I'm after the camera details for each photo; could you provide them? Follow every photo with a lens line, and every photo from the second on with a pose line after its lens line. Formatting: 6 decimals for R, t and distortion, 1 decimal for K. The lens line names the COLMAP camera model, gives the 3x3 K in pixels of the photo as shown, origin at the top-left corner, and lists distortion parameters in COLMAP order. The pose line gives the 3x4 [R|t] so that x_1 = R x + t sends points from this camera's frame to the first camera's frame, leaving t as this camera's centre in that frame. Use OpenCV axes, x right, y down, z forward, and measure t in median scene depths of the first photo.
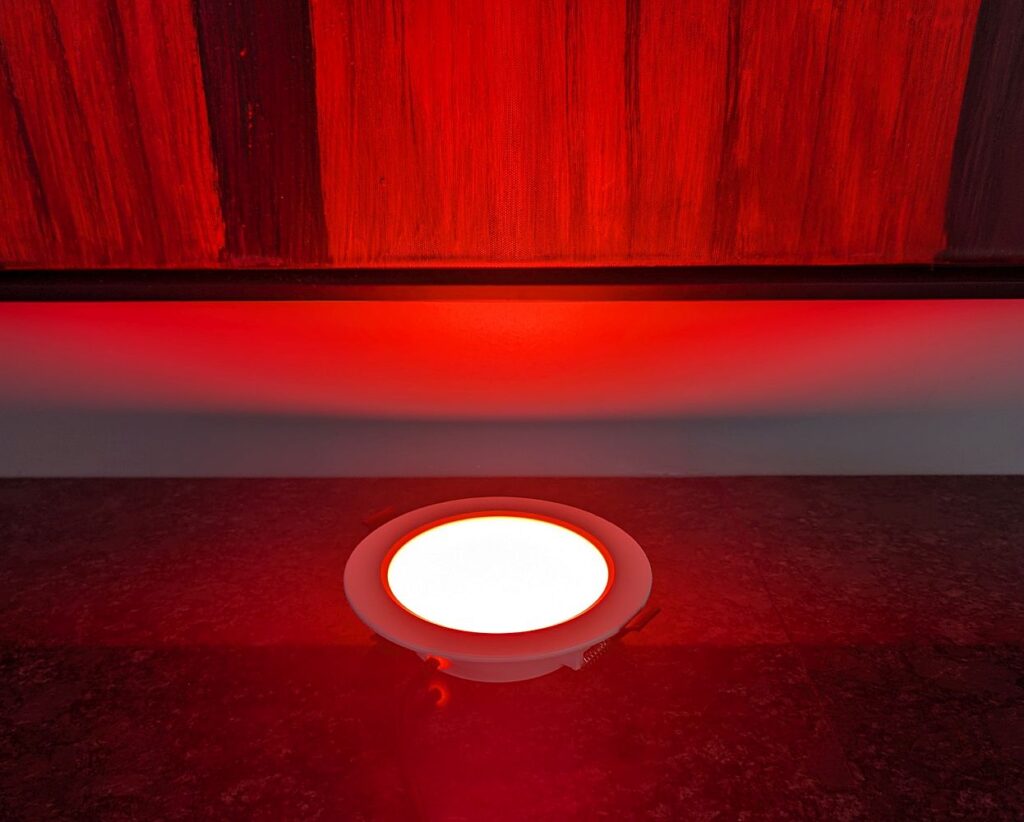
lens RADIAL K [[914.7, 0, 503.7], [0, 914.7, 468.4], [0, 0, 1]] dist [0.005804, -0.003365]
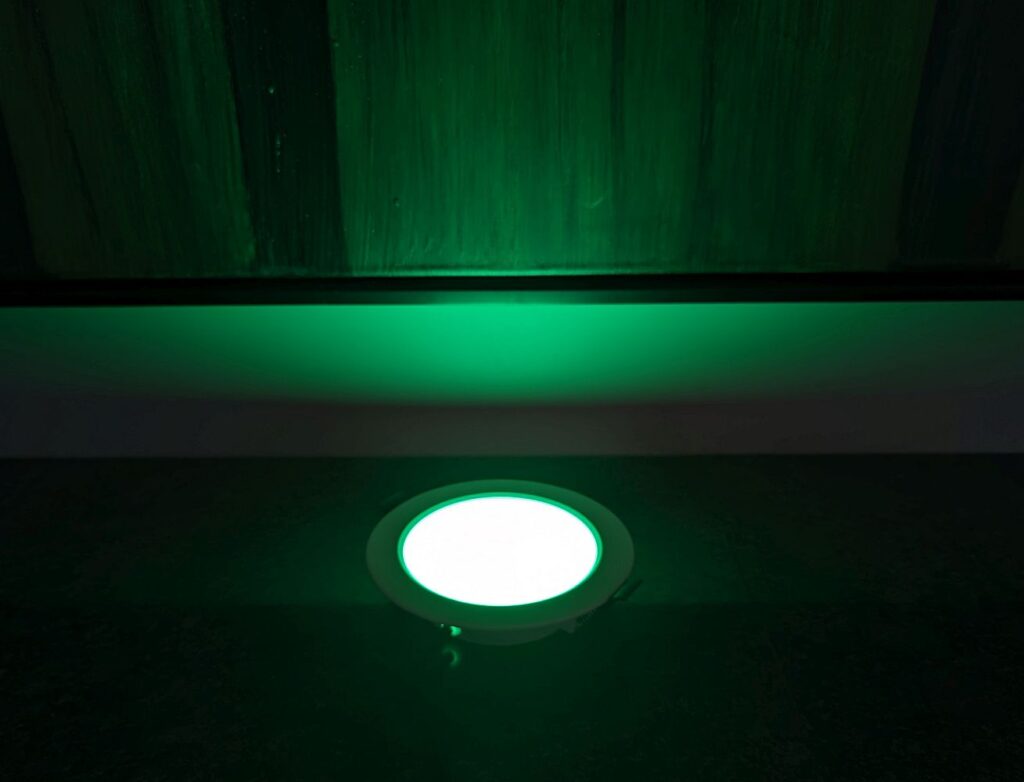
lens RADIAL K [[890.7, 0, 495.1], [0, 890.7, 445.8], [0, 0, 1]] dist [0.009537, 0.003046]
pose [[0.999983, -0.004451, -0.003859, -0.007647], [0.004580, 0.999402, 0.034274, -0.050727], [0.003704, -0.034291, 0.999405, -0.105709]]
